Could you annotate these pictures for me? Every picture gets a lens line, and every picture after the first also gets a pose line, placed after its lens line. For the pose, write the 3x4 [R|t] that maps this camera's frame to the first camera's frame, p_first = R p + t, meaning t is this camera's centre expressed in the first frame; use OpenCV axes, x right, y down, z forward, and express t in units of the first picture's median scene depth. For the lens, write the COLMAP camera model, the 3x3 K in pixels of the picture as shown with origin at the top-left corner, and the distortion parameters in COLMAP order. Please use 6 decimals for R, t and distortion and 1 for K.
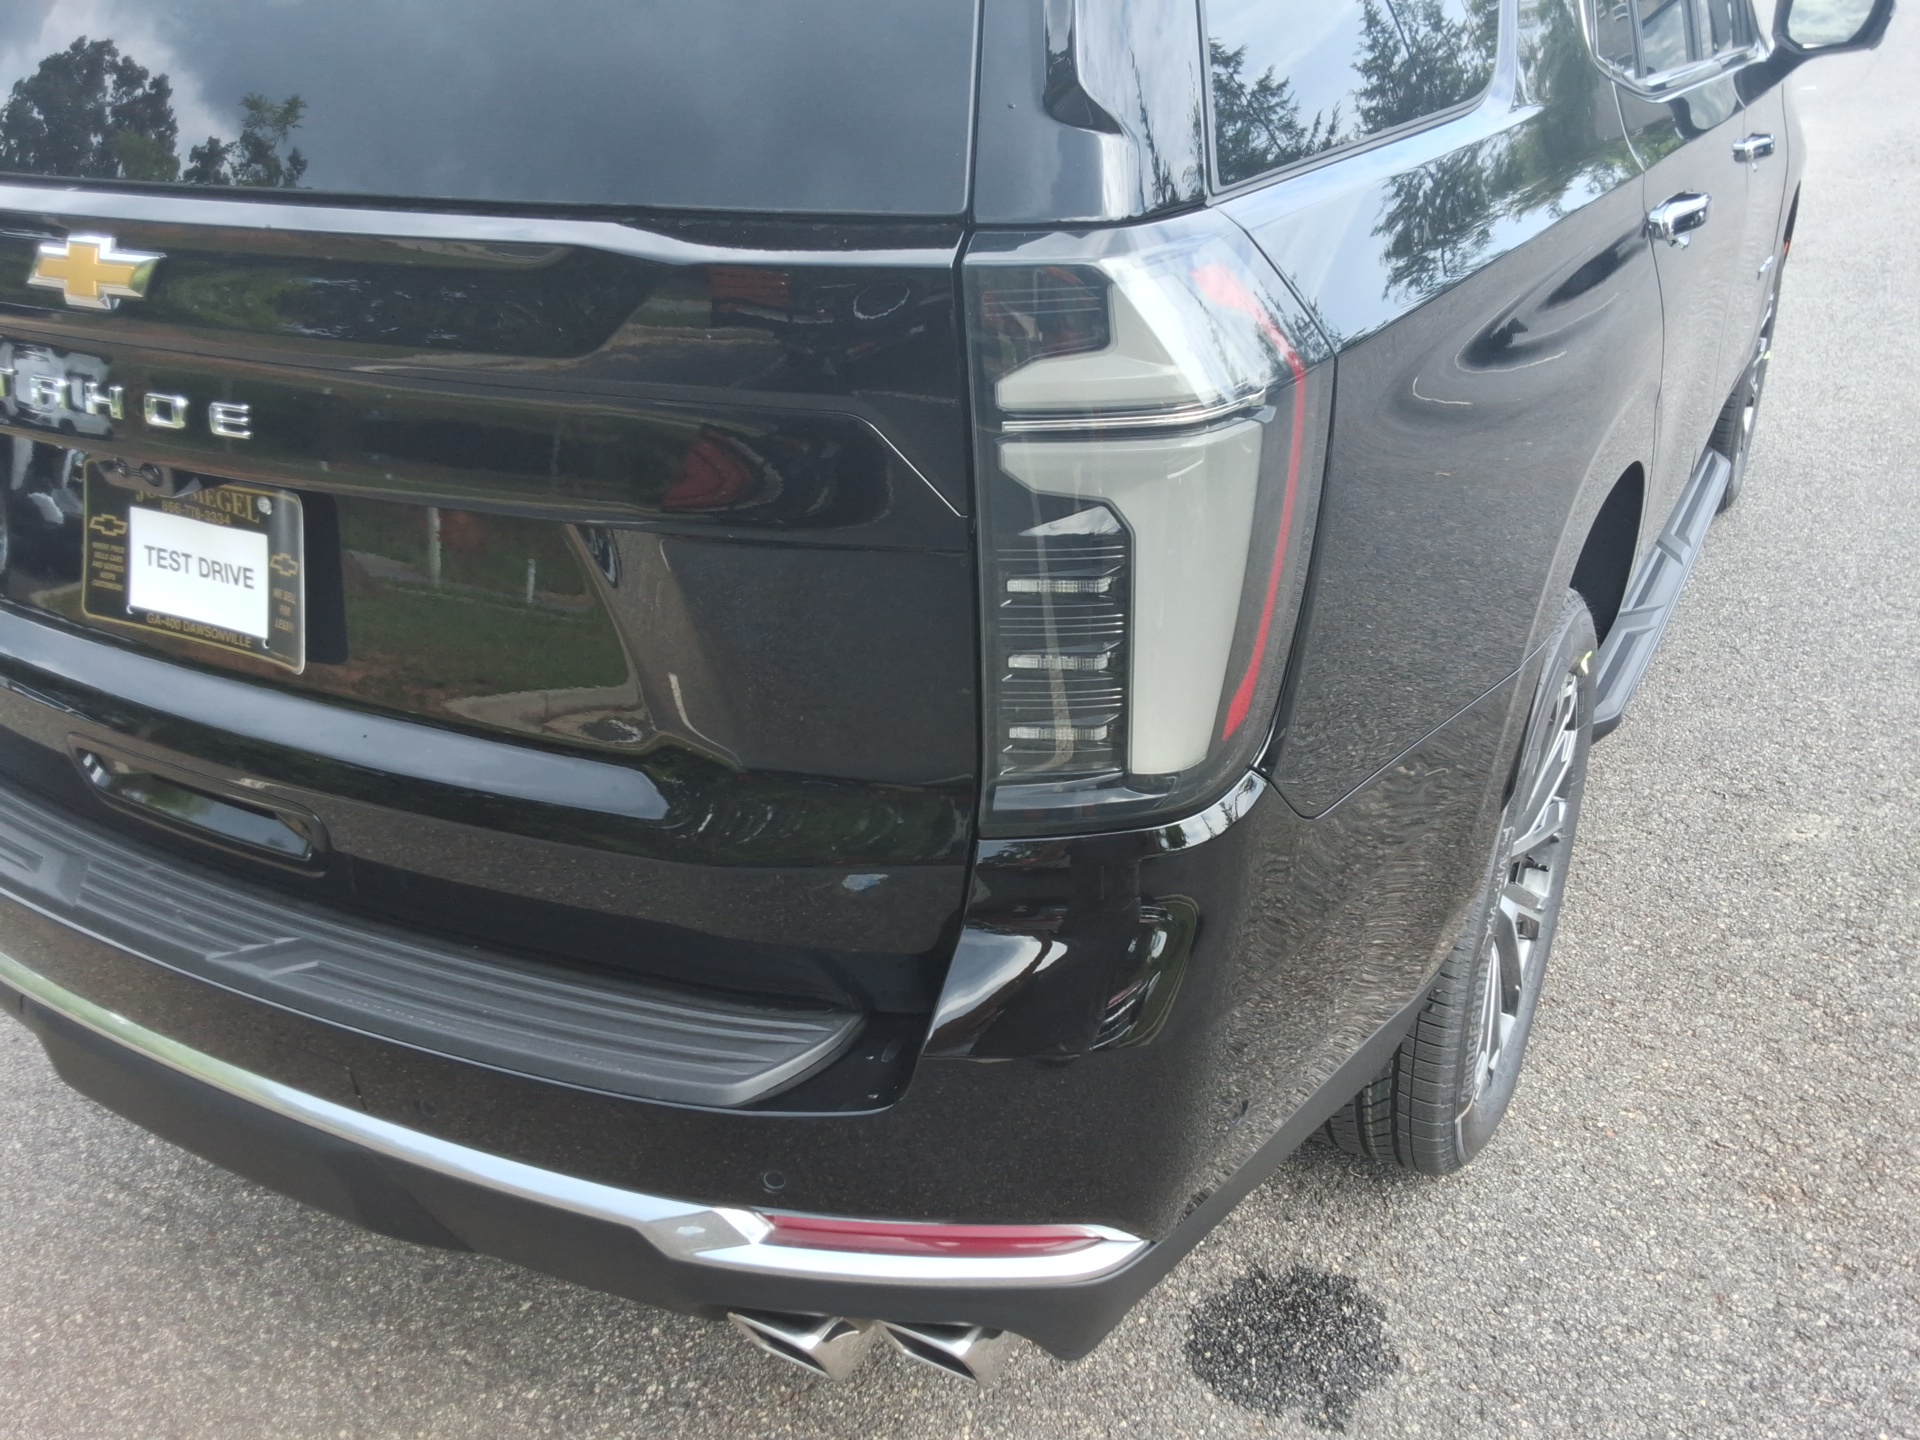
lens RADIAL K [[1547.9, 0, 970.4], [0, 1547.9, 726.8], [0, 0, 1]] dist [0.130078, -0.209721]
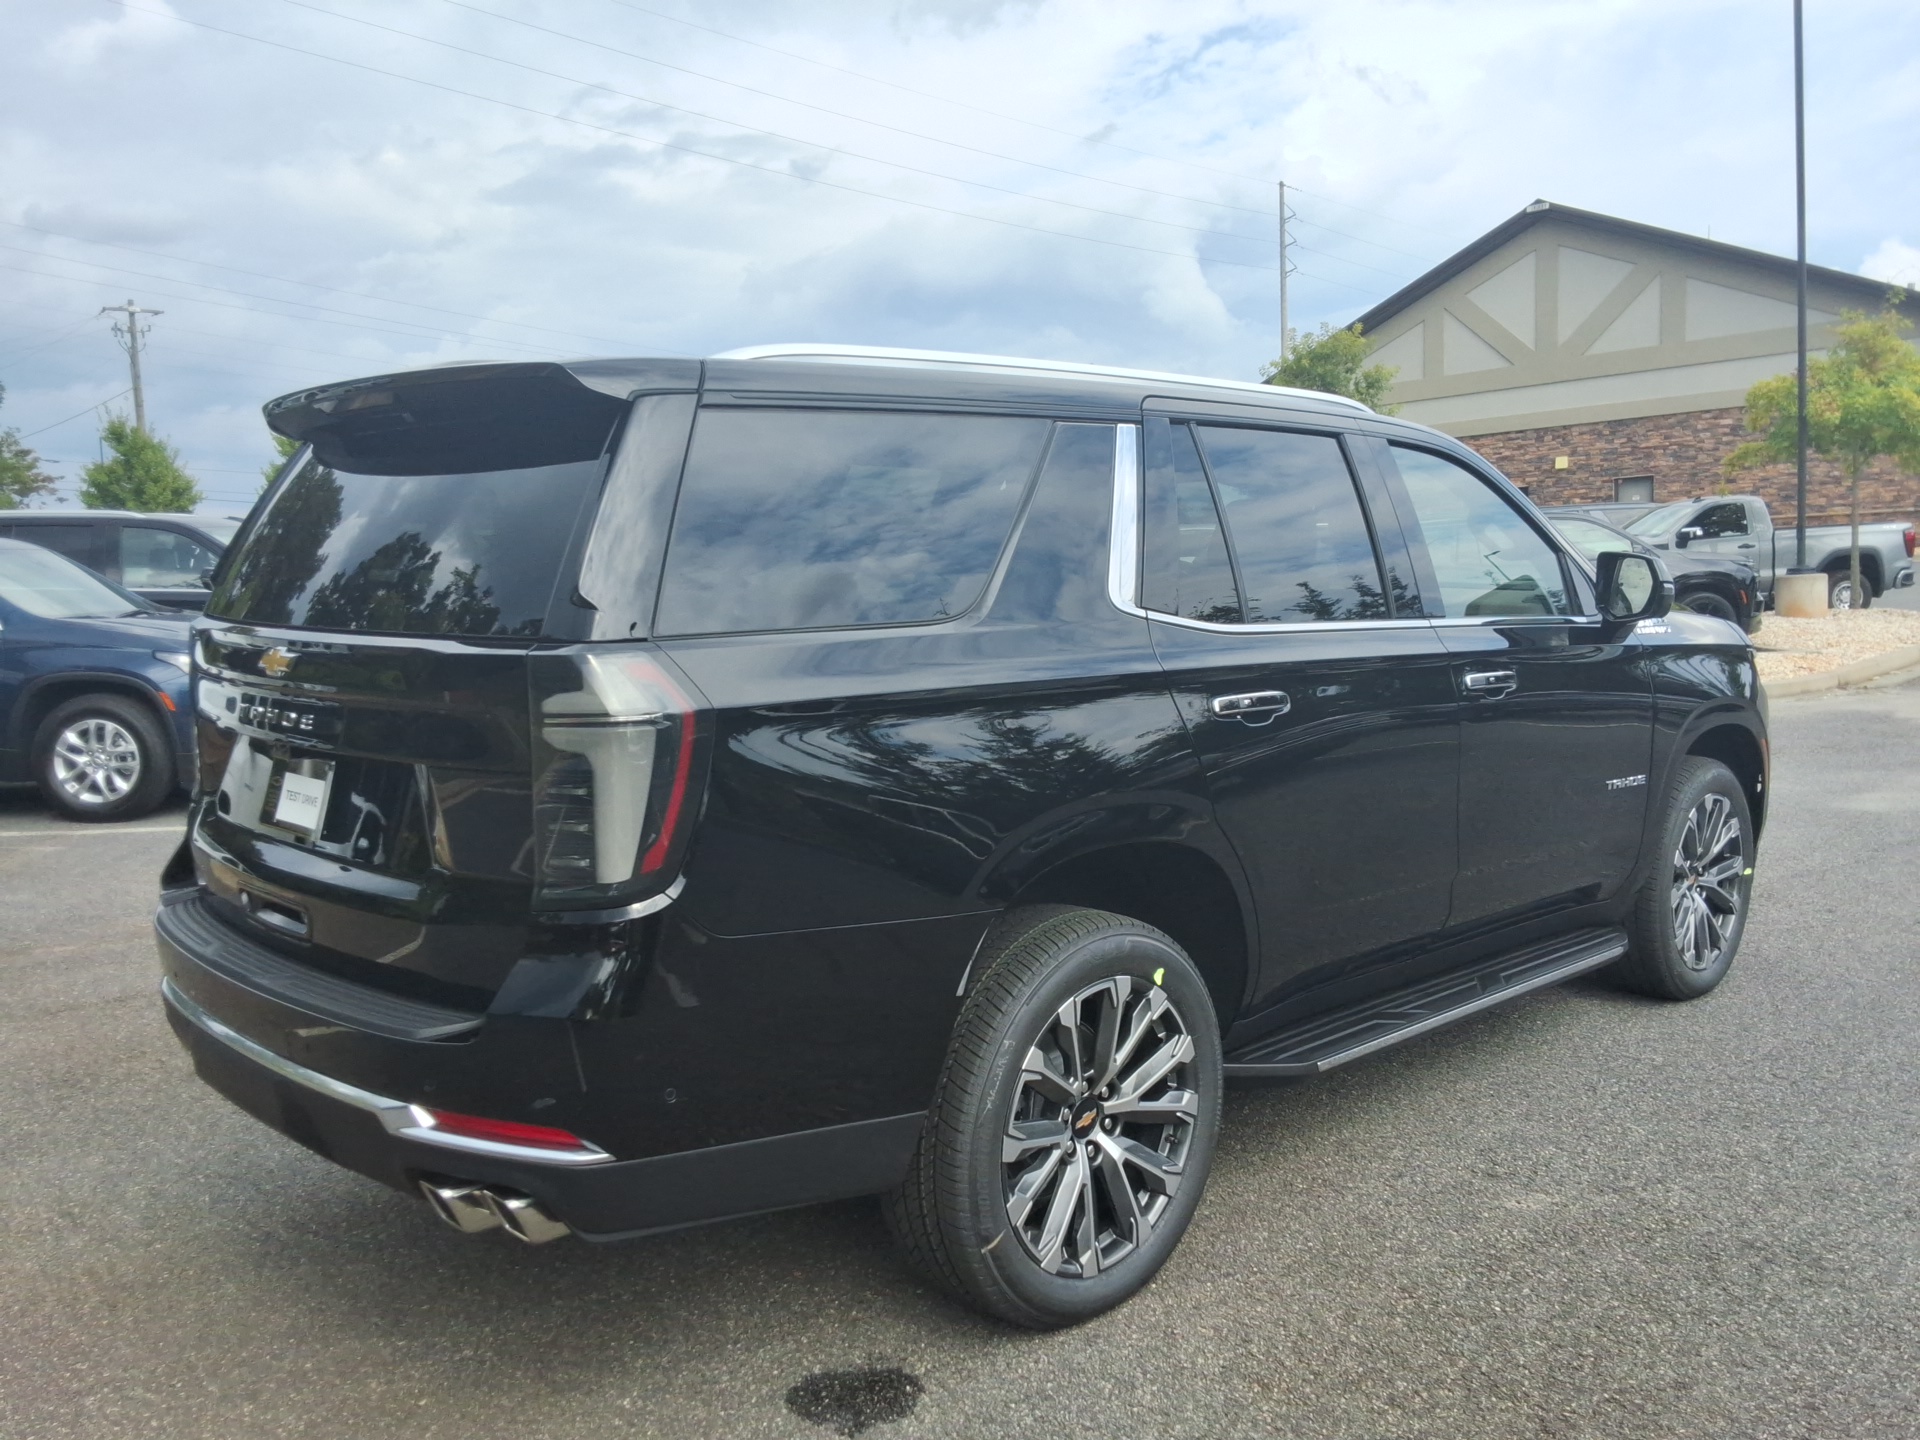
lens RADIAL K [[1547.9, 0, 970.4], [0, 1547.9, 726.8], [0, 0, 1]] dist [0.130078, -0.209721]
pose [[0.957629, 0.045725, -0.284351, 1.073658], [-0.137727, 0.939811, -0.312708, 0.382917], [0.252938, 0.338621, 0.906288, -0.804933]]
